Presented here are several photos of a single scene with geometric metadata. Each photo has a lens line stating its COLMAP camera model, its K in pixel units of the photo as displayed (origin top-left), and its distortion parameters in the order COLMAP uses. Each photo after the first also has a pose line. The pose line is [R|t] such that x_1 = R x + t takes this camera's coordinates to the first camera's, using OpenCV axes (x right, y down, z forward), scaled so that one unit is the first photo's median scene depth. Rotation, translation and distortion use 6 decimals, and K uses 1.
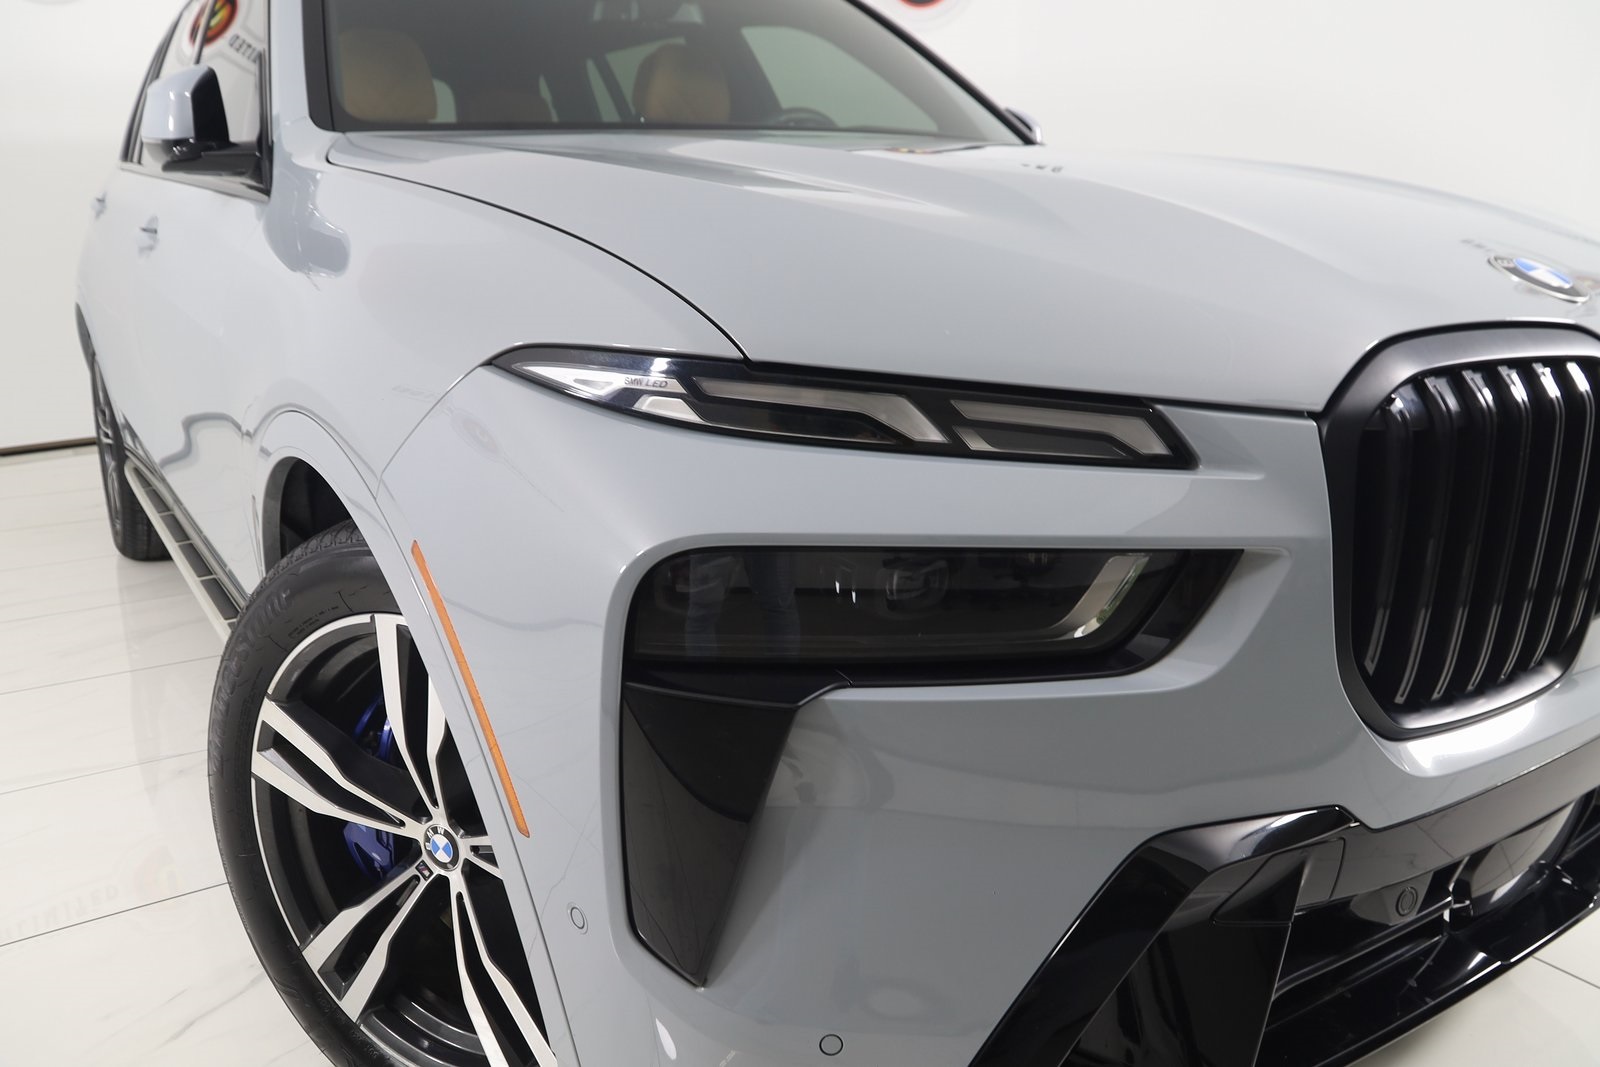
lens RADIAL K [[1155.3, 0, 800.0], [0, 1155.3, 533.5], [0, 0, 1]] dist [-0.101488, 0.109087]
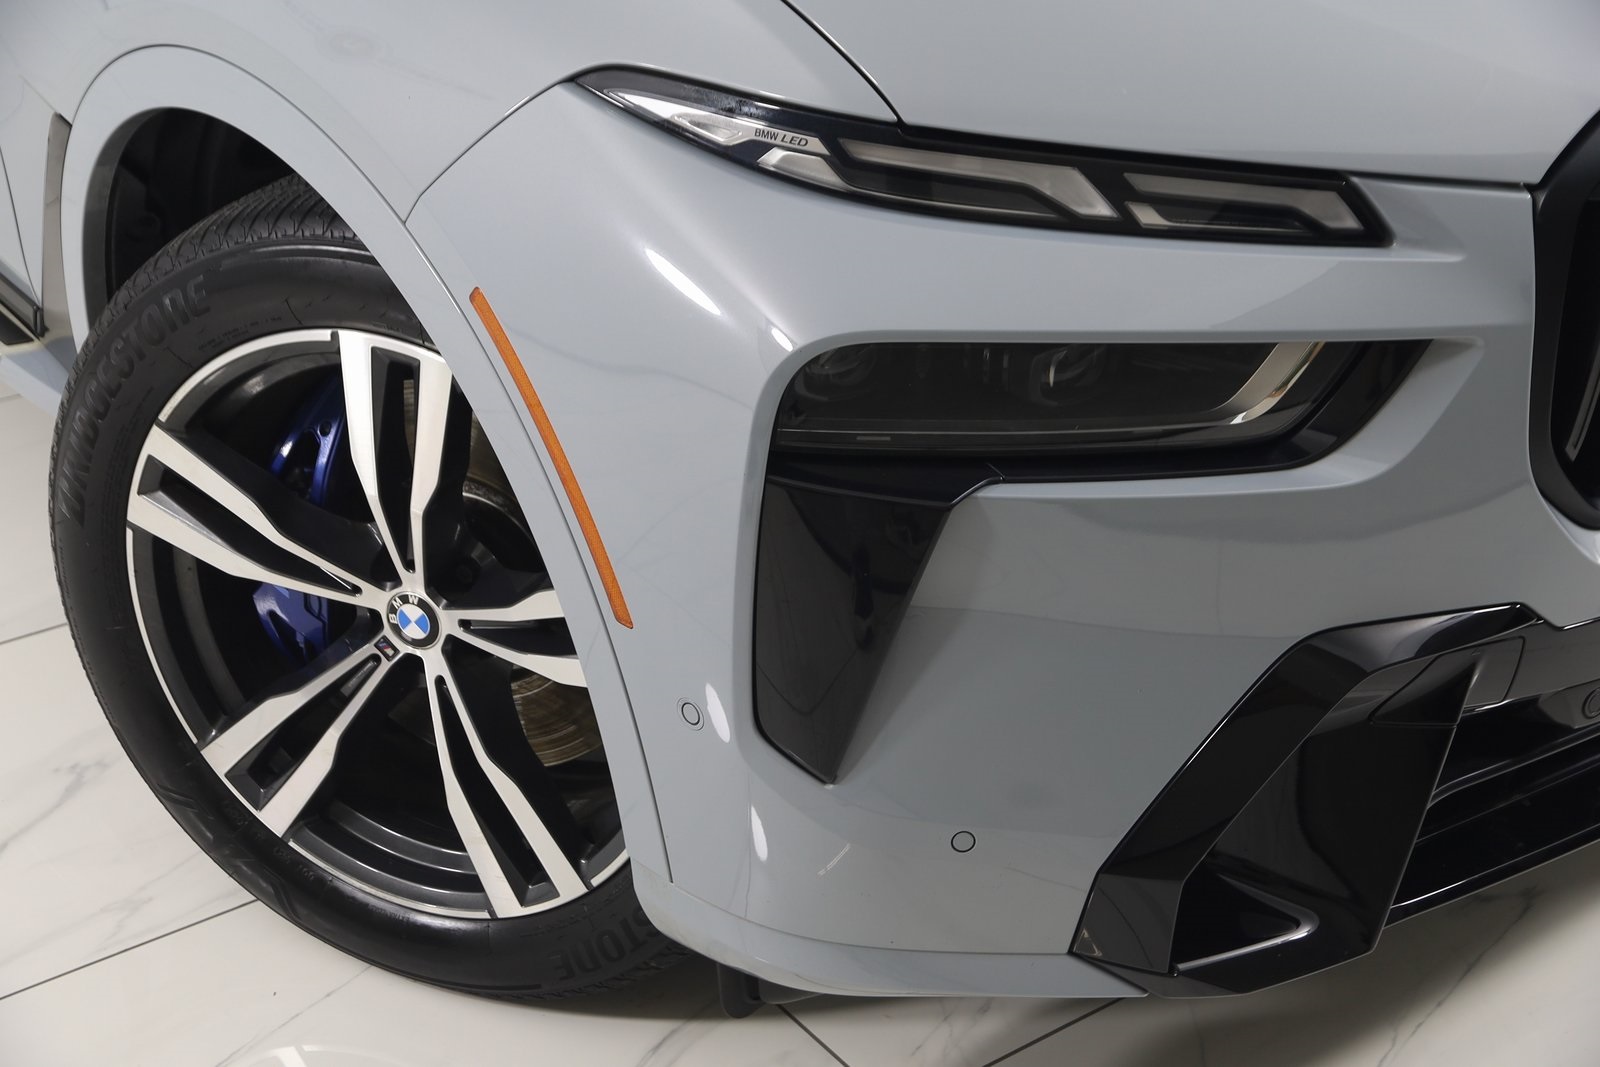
lens RADIAL K [[2210.3, 0, 800.0], [0, 2210.3, 533.5], [0, 0, 1]] dist [-0.008230, 0.315389]
pose [[0.998763, 0.008296, 0.049025, -0.180409], [-0.020439, 0.967325, 0.252713, -0.240134], [-0.045327, -0.253403, 0.966298, -0.648248]]
